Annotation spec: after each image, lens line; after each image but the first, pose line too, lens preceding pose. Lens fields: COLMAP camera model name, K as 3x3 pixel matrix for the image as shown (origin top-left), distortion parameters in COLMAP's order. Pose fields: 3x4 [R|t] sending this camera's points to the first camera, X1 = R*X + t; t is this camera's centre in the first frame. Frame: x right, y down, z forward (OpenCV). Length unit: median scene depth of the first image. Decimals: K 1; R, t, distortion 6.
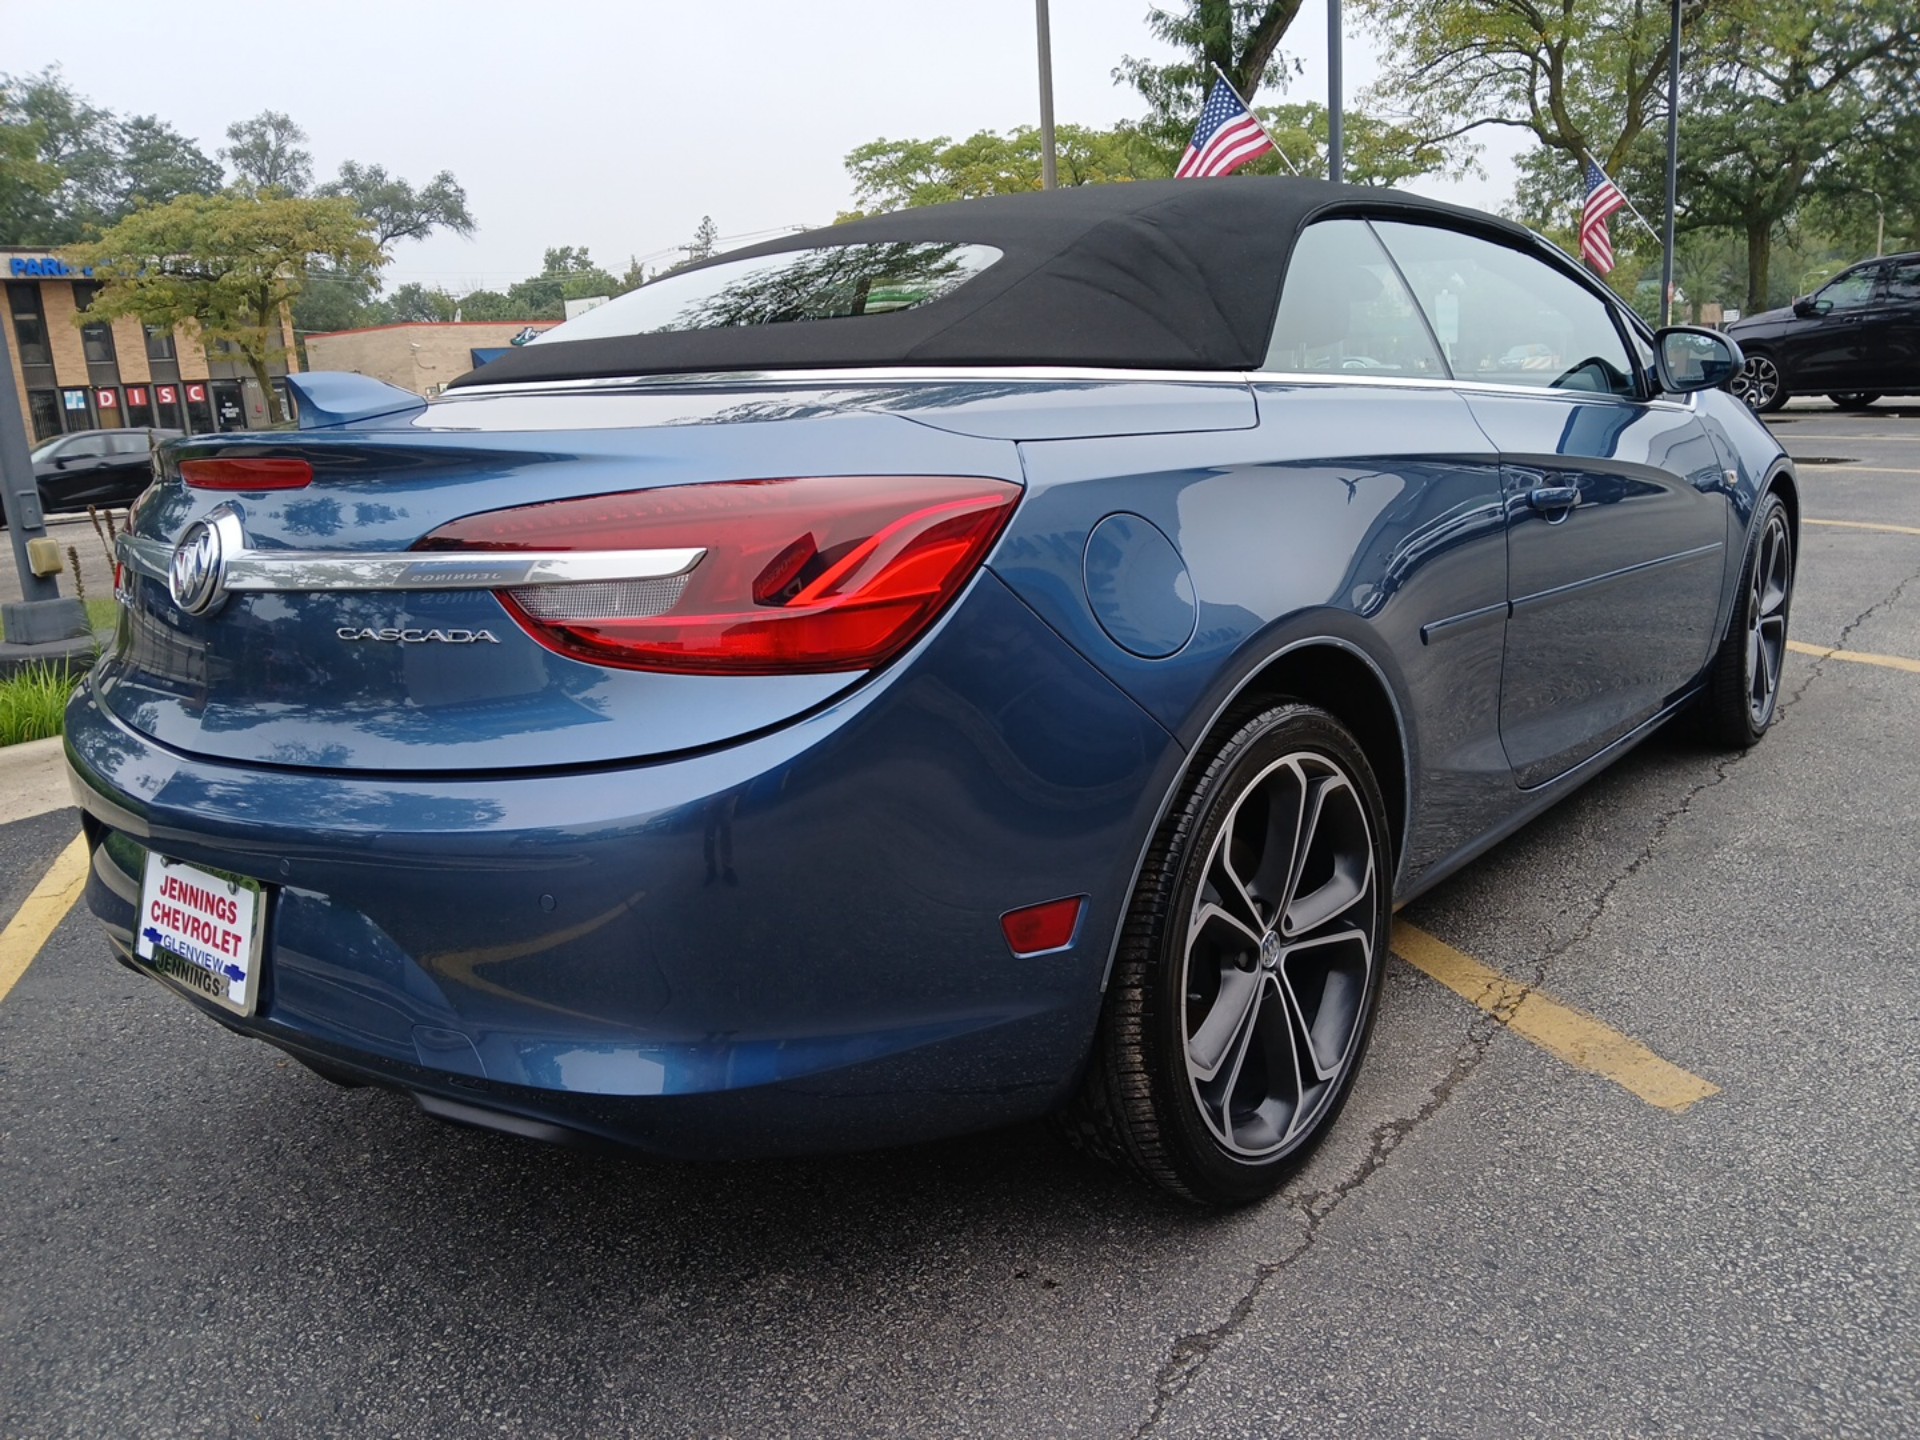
lens RADIAL K [[1517.0, 0, 960.0], [0, 1517.0, 720.0], [0, 0, 1]] dist [0.041932, -0.087980]
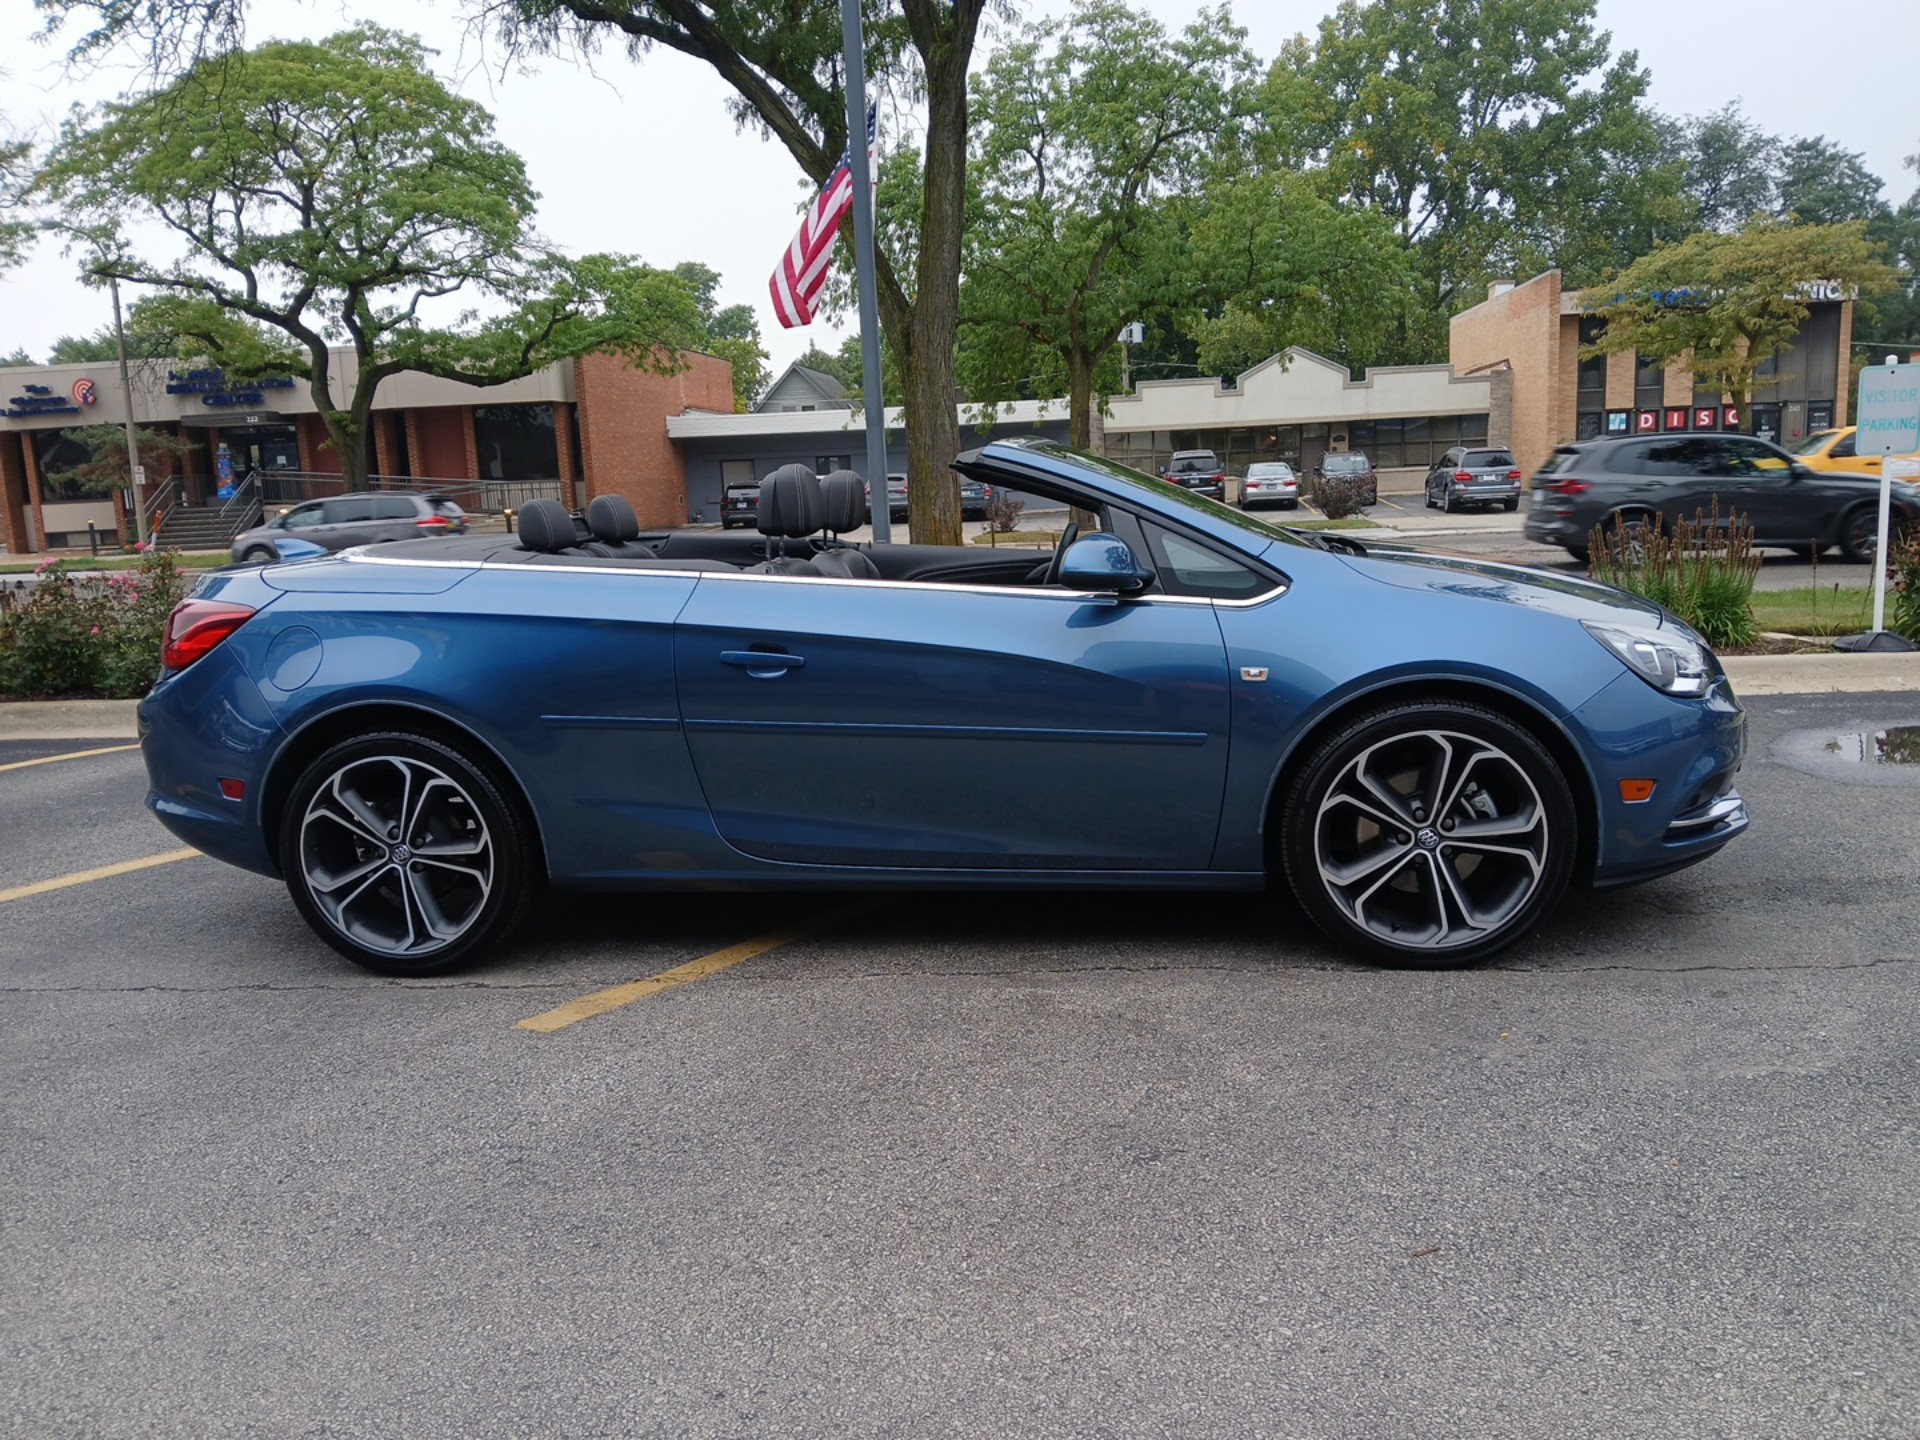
lens RADIAL K [[1511.0, 0, 969.1], [0, 1511.0, 723.8], [0, 0, 1]] dist [0.063491, -0.120446]
pose [[0.527383, 0.177525, -0.830874, 1.207523], [-0.177868, 0.979327, 0.096345, -0.185032], [0.830801, 0.096975, 0.548056, 0.277552]]
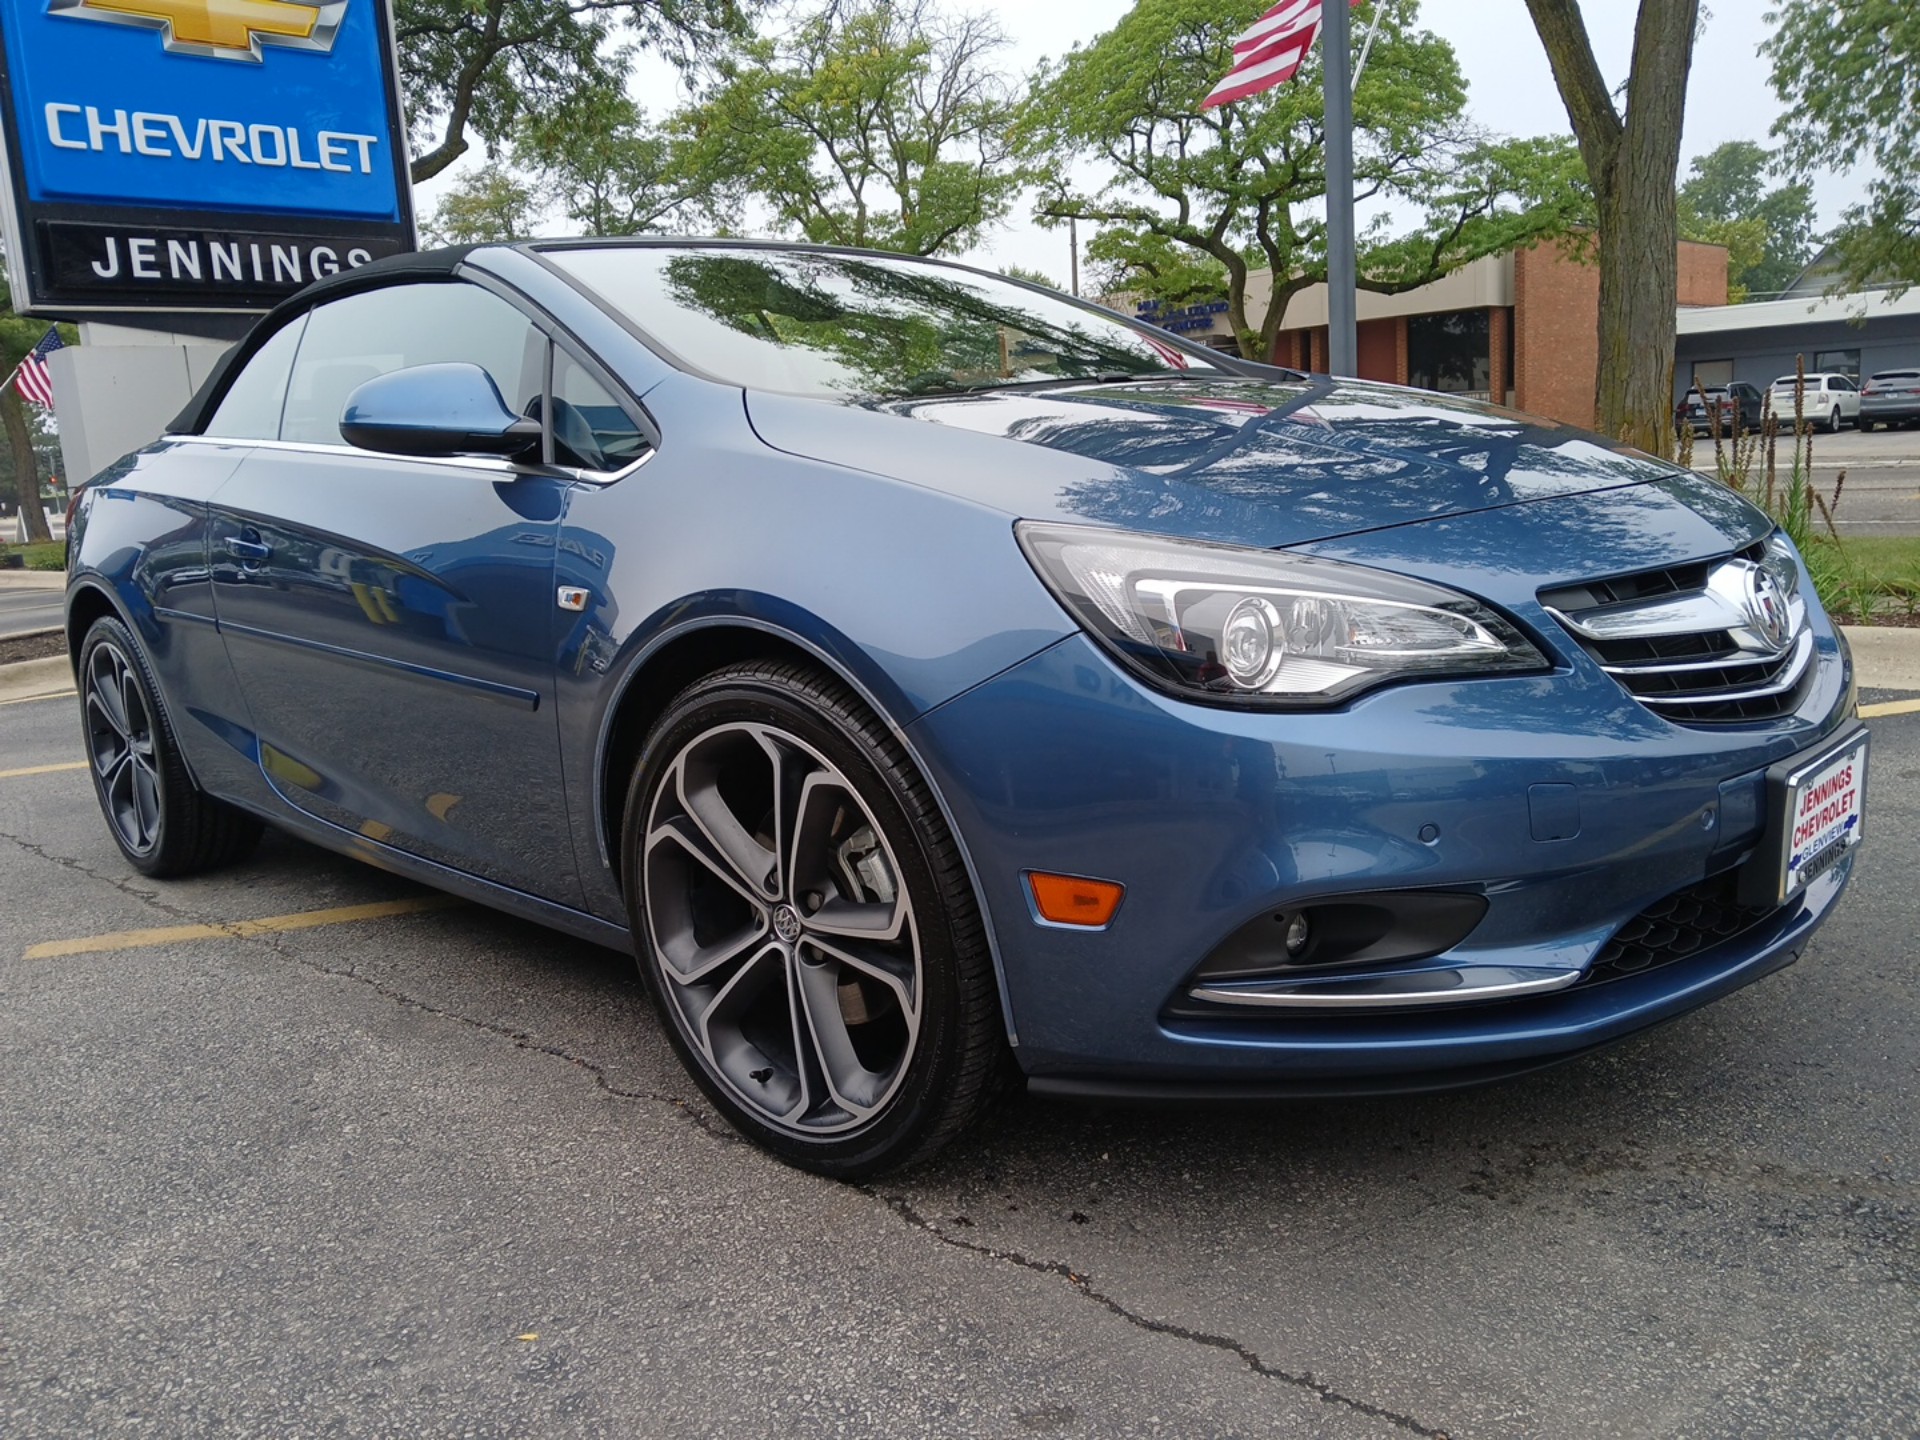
lens RADIAL K [[1525.7, 0, 960.0], [0, 1525.7, 720.0], [0, 0, 1]] dist [0.010970, -0.040102]
pose [[-0.101671, 0.239934, -0.965451, 1.041269], [-0.150746, 0.955557, 0.253350, -0.278870], [0.983330, 0.171296, -0.060983, 1.150317]]
